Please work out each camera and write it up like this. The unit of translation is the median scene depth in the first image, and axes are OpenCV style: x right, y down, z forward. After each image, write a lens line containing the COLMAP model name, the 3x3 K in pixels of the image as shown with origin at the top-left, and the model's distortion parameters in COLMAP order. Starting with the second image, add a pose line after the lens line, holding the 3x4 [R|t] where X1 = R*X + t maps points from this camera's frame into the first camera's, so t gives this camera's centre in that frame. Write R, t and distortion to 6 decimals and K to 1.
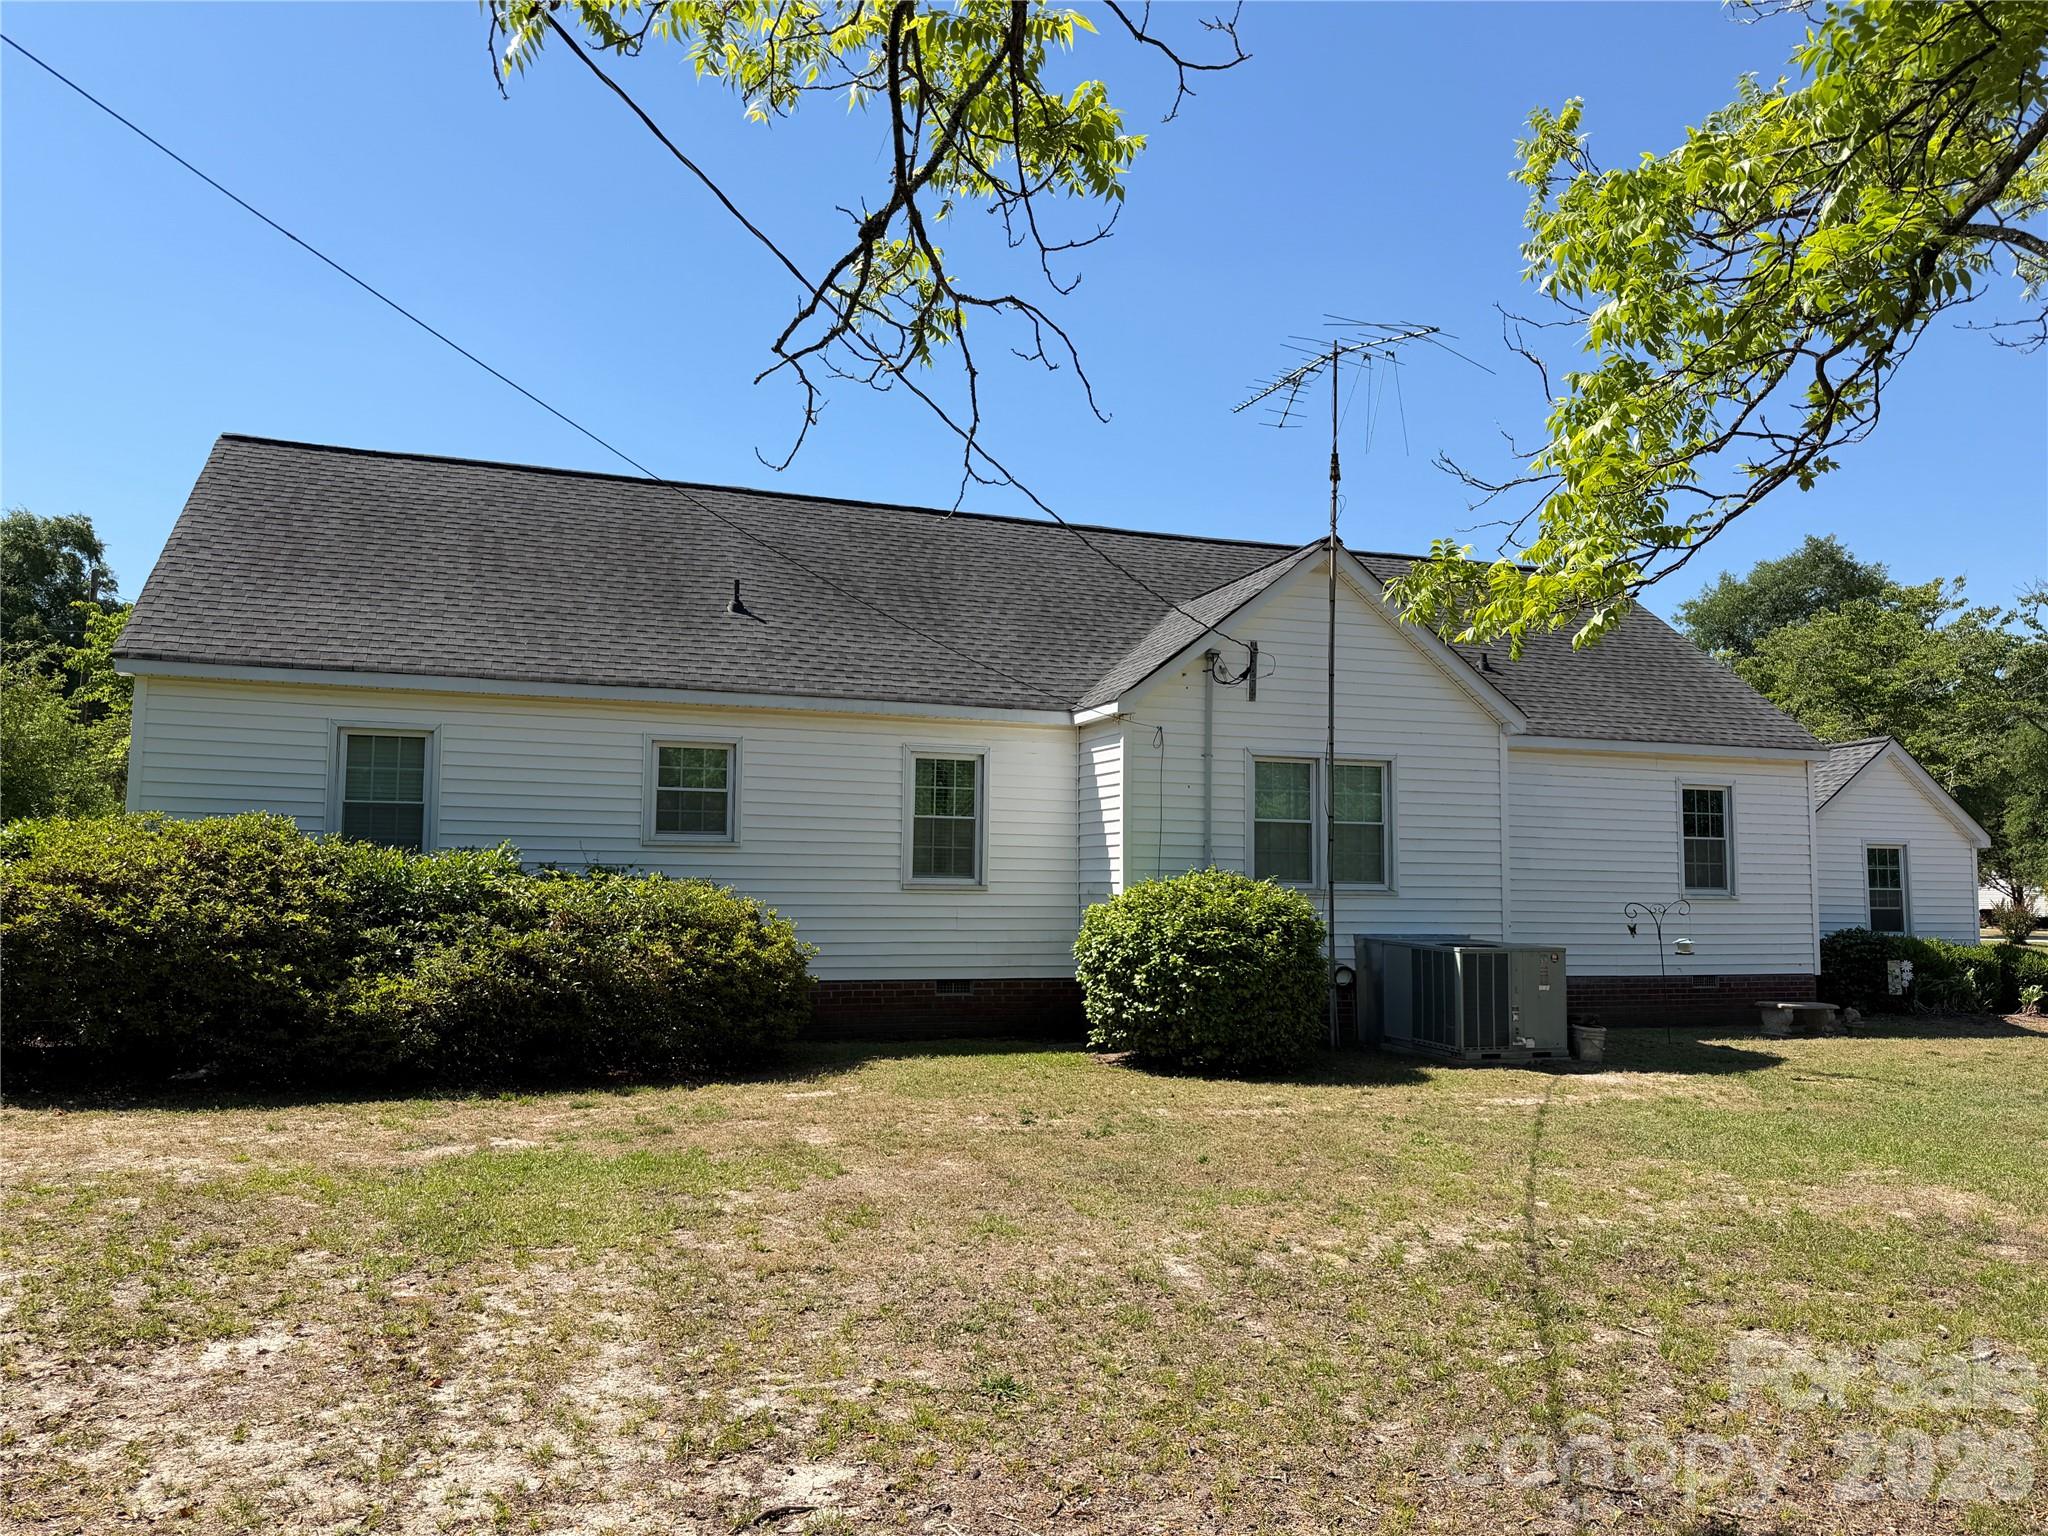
lens RADIAL K [[1453.2, 0, 1024.0], [0, 1453.2, 768.0], [0, 0, 1]] dist [0.085375, -0.162685]
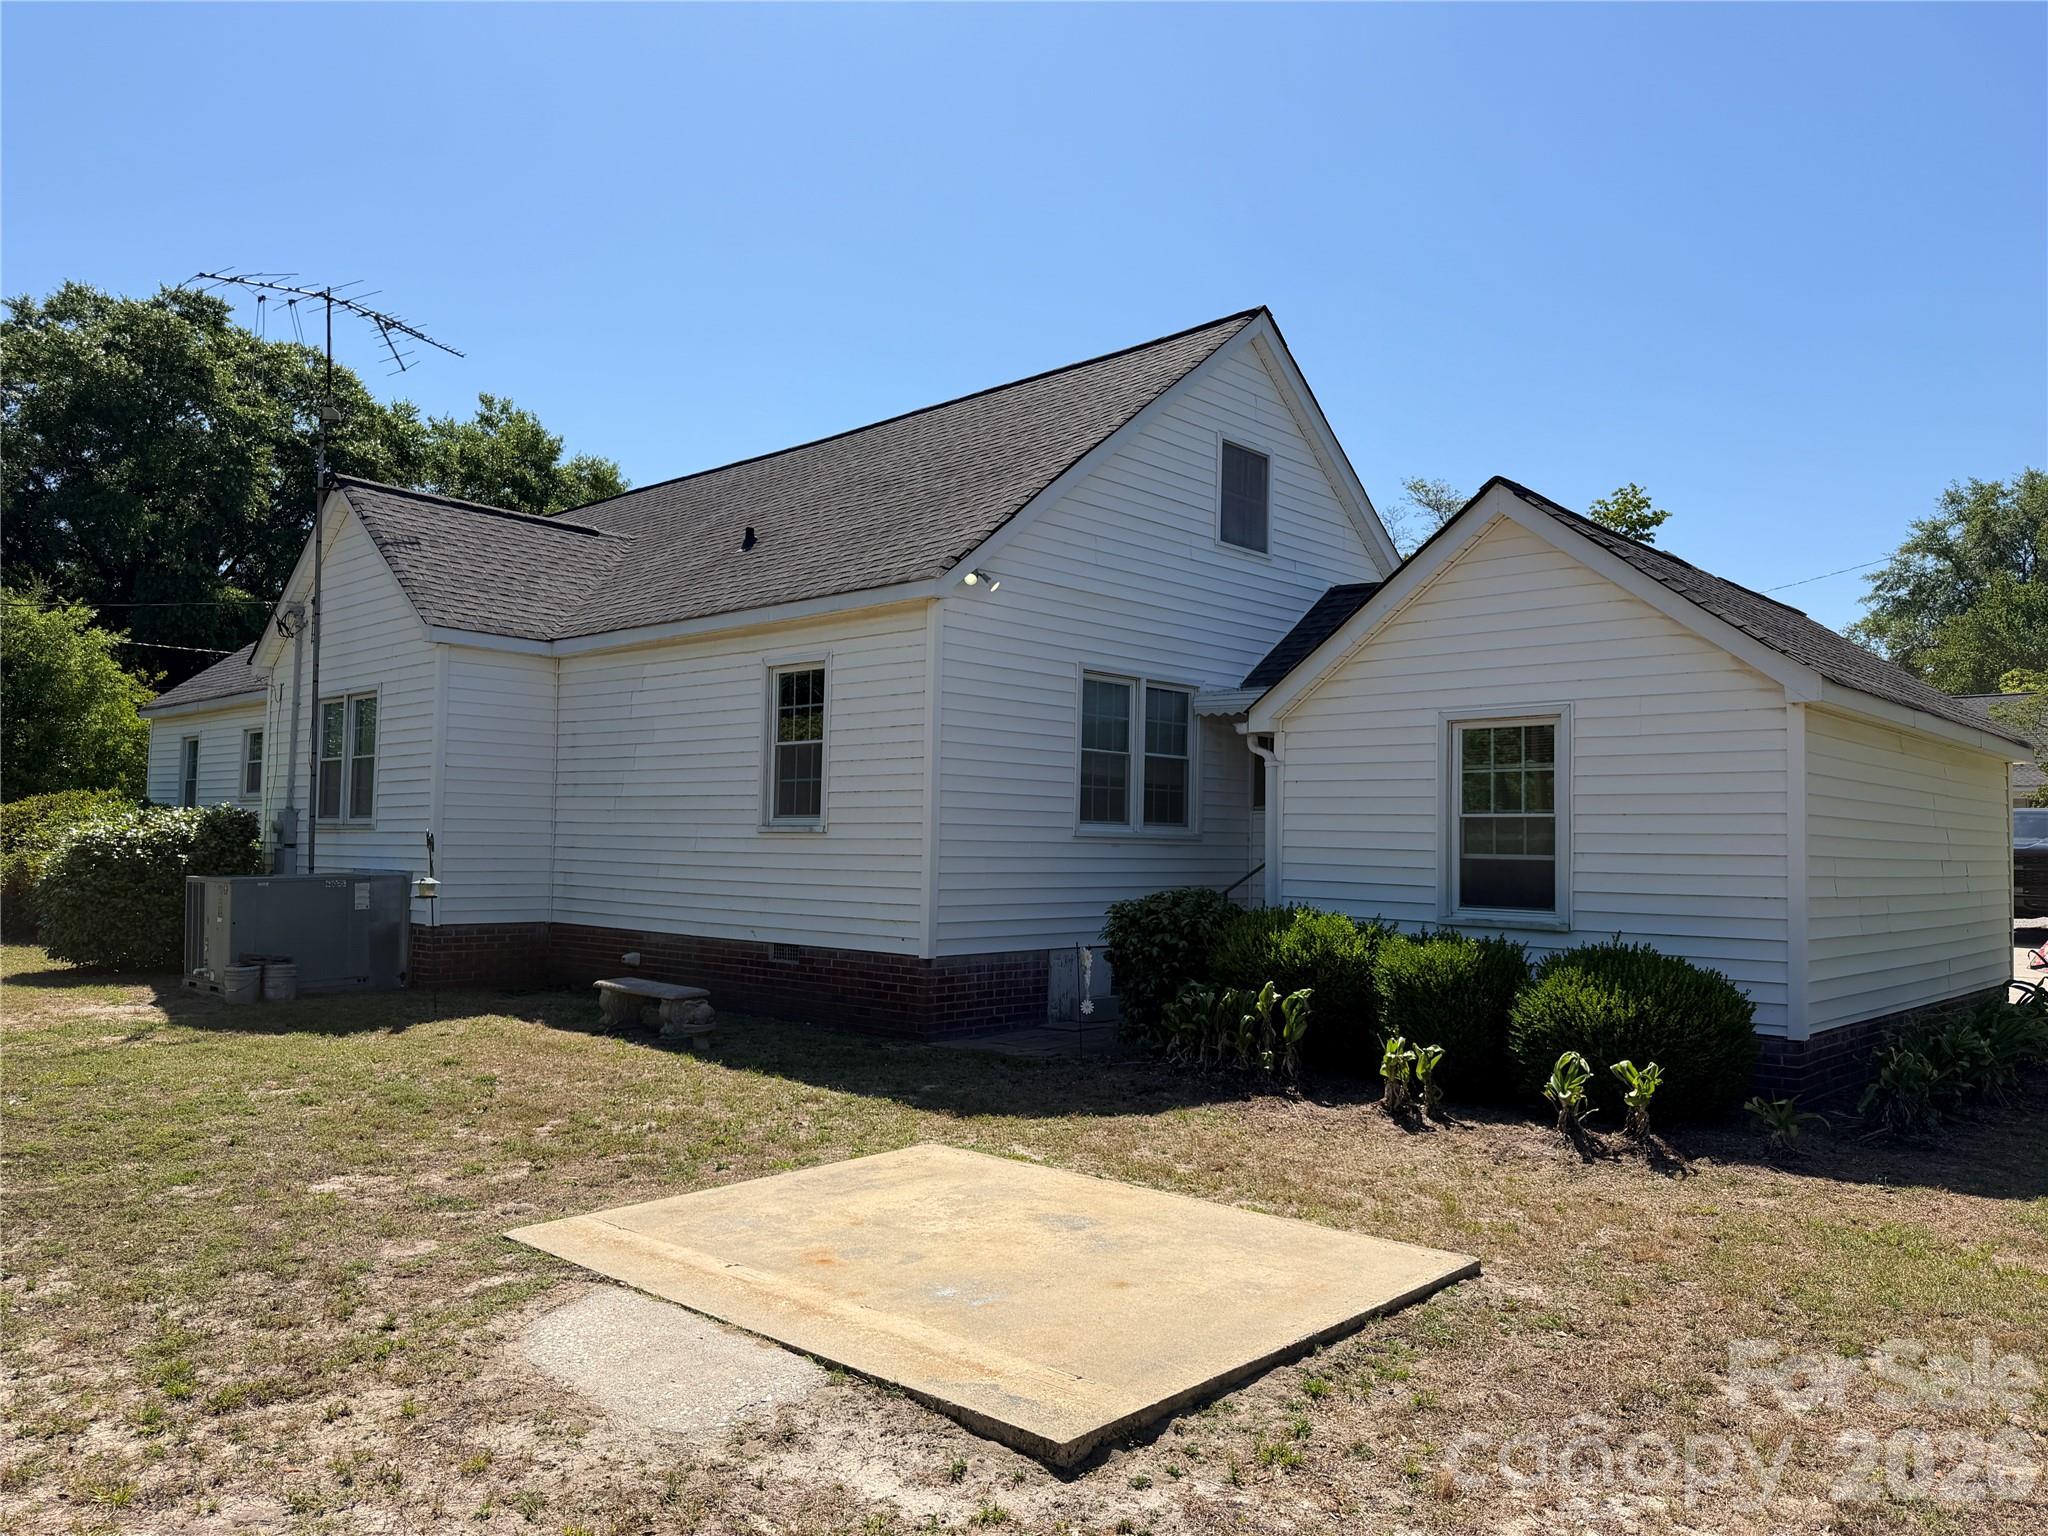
lens RADIAL K [[1453.2, 0, 1024.0], [0, 1453.2, 768.0], [0, 0, 1]] dist [0.085375, -0.162685]
pose [[0.452481, -0.040949, -0.890833, 0.959729], [0.069811, 0.997506, -0.010393, 0.064004], [0.889037, -0.057487, 0.454211, 0.679293]]
